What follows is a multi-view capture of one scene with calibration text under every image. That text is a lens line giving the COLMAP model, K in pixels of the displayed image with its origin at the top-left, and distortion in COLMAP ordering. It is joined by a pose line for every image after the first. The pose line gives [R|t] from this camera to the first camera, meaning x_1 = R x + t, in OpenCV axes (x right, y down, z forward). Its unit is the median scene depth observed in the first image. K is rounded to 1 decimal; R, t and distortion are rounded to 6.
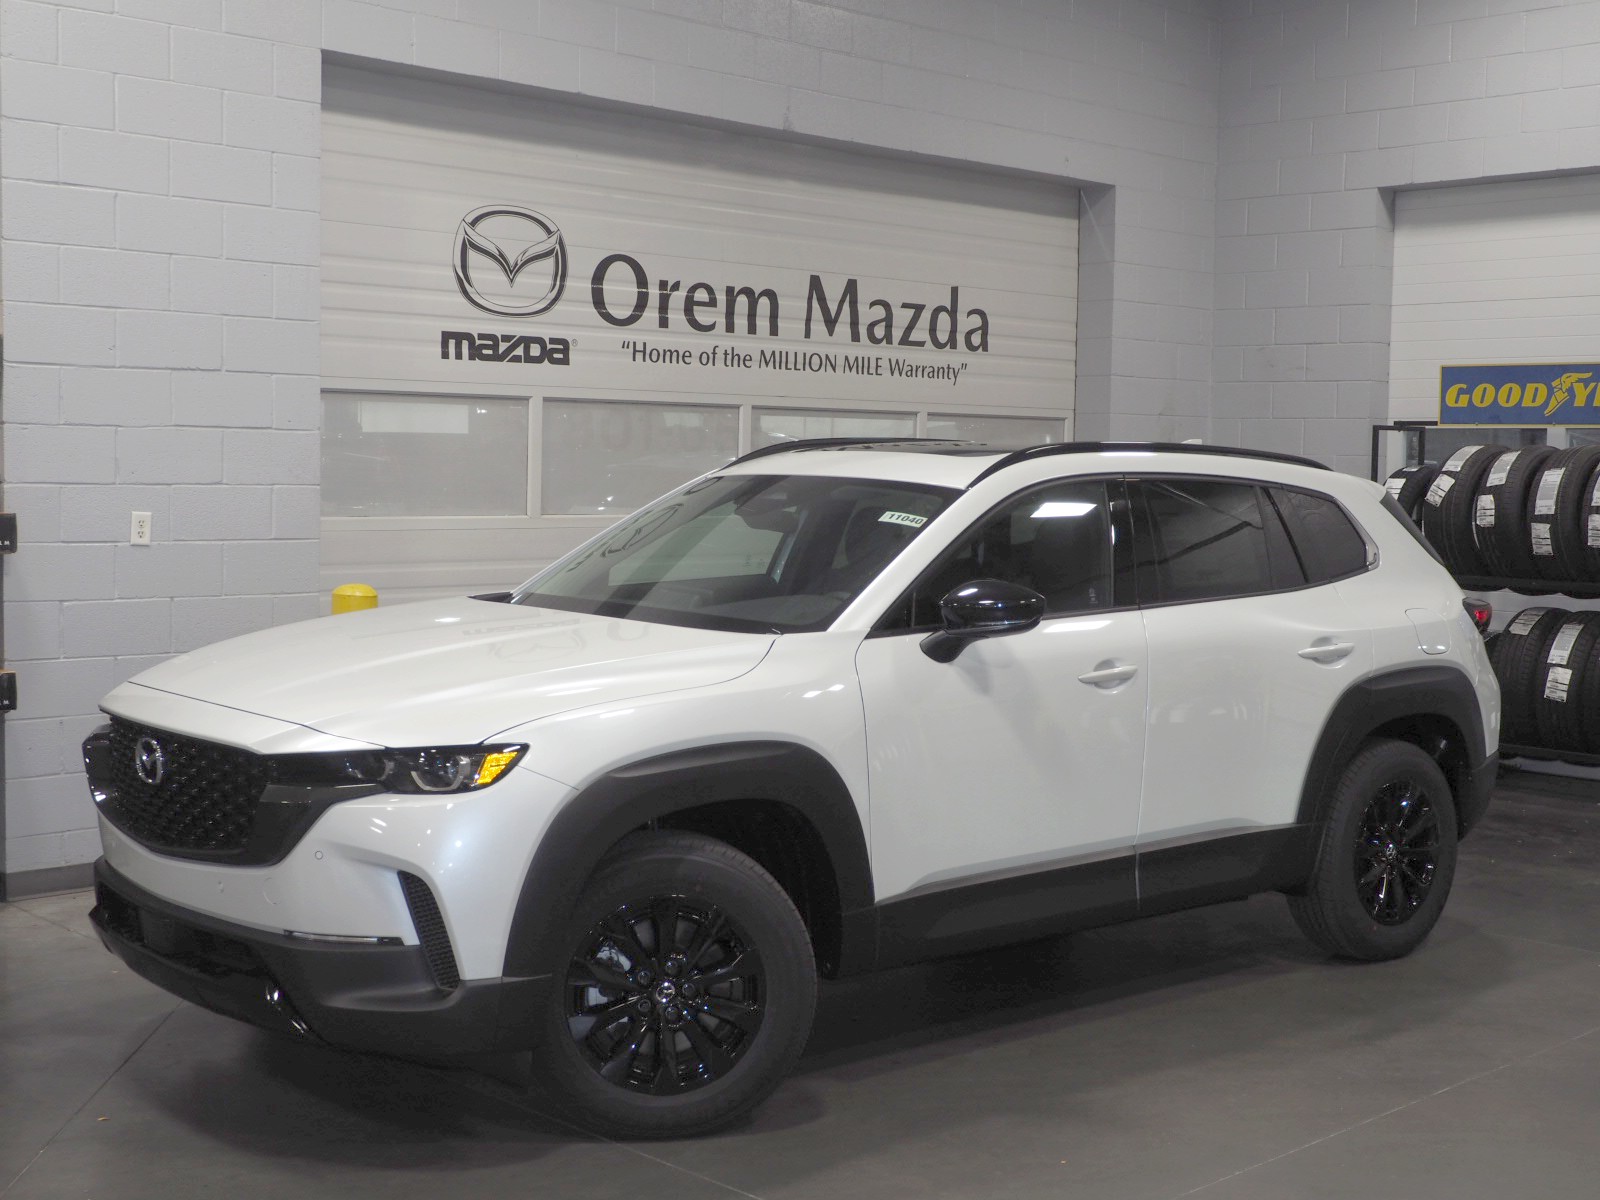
lens RADIAL K [[1969.6, 0, 800.0], [0, 1969.6, 607.3], [0, 0, 1]] dist [-0.014733, 0.000000]
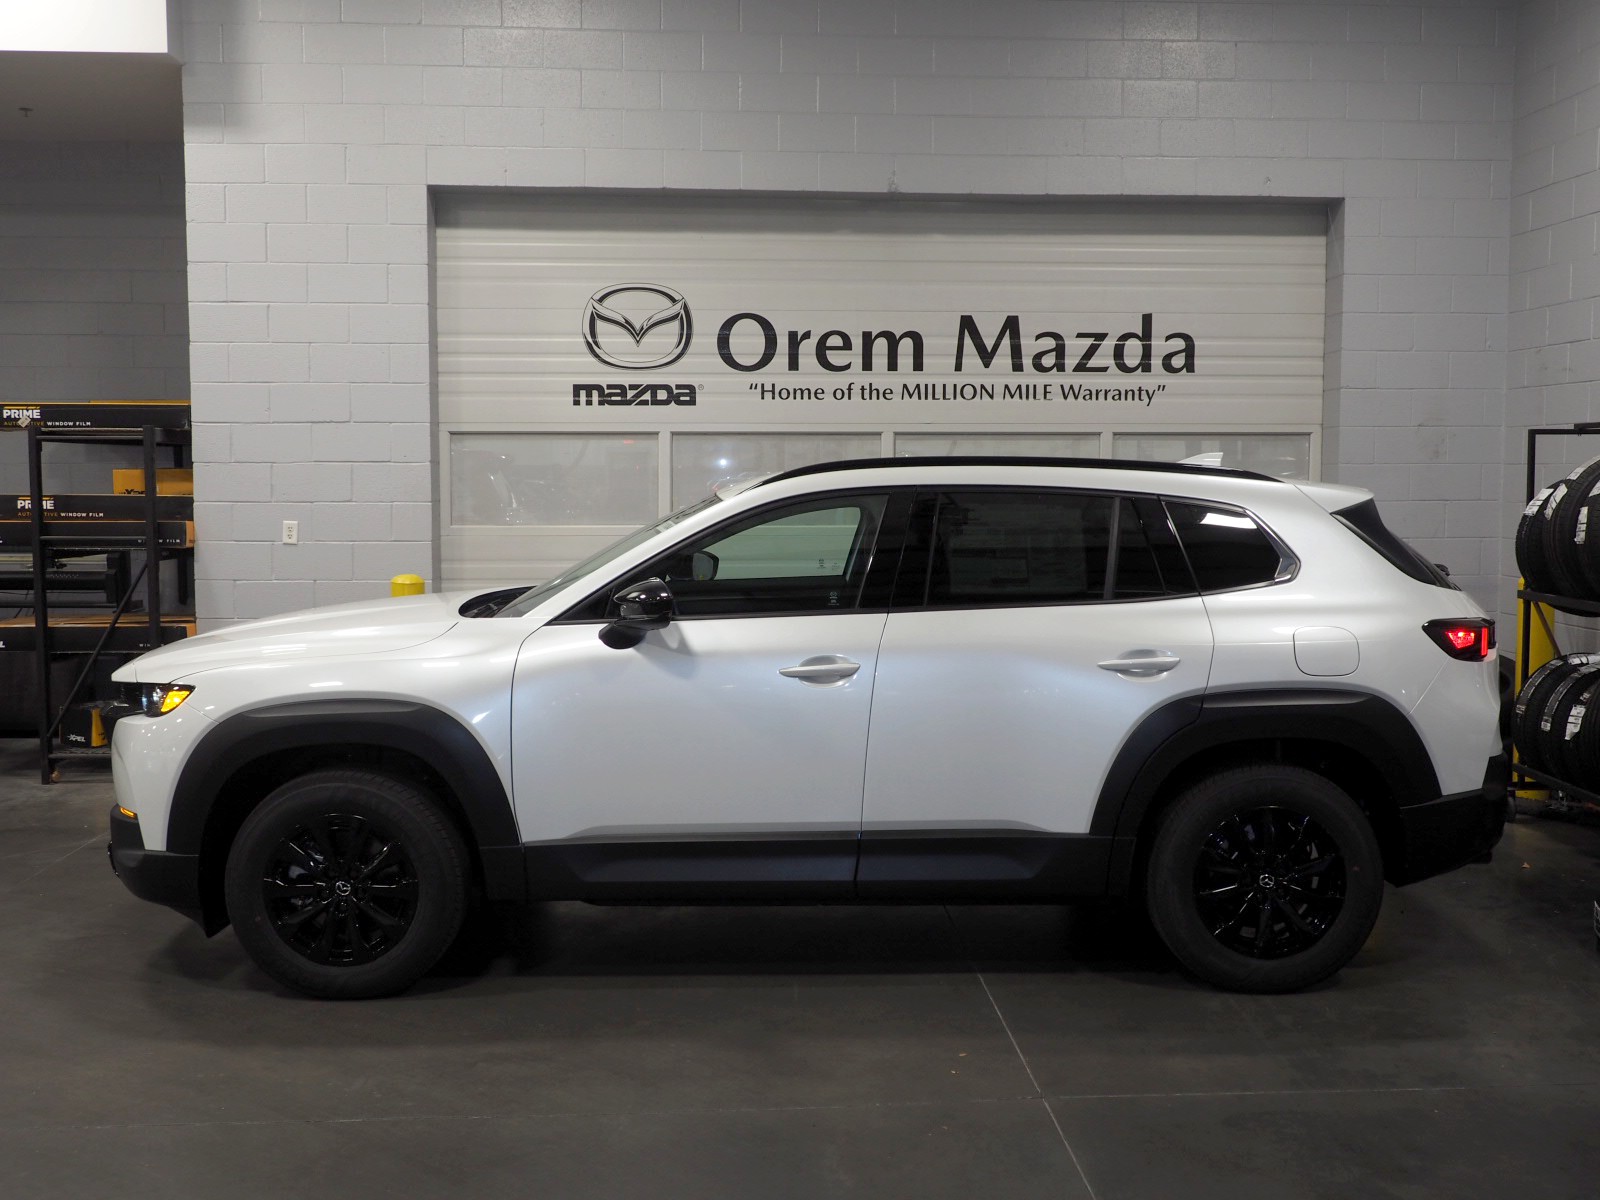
lens RADIAL K [[1632.4, 0, 799.9], [0, 1632.4, 590.0], [0, 0, 1]] dist [-0.000166, 0.000000]
pose [[0.782454, 0.025566, -0.622183, 0.580441], [-0.033900, 0.999424, -0.001565, -0.006774], [0.621785, 0.022316, 0.782870, 0.233461]]
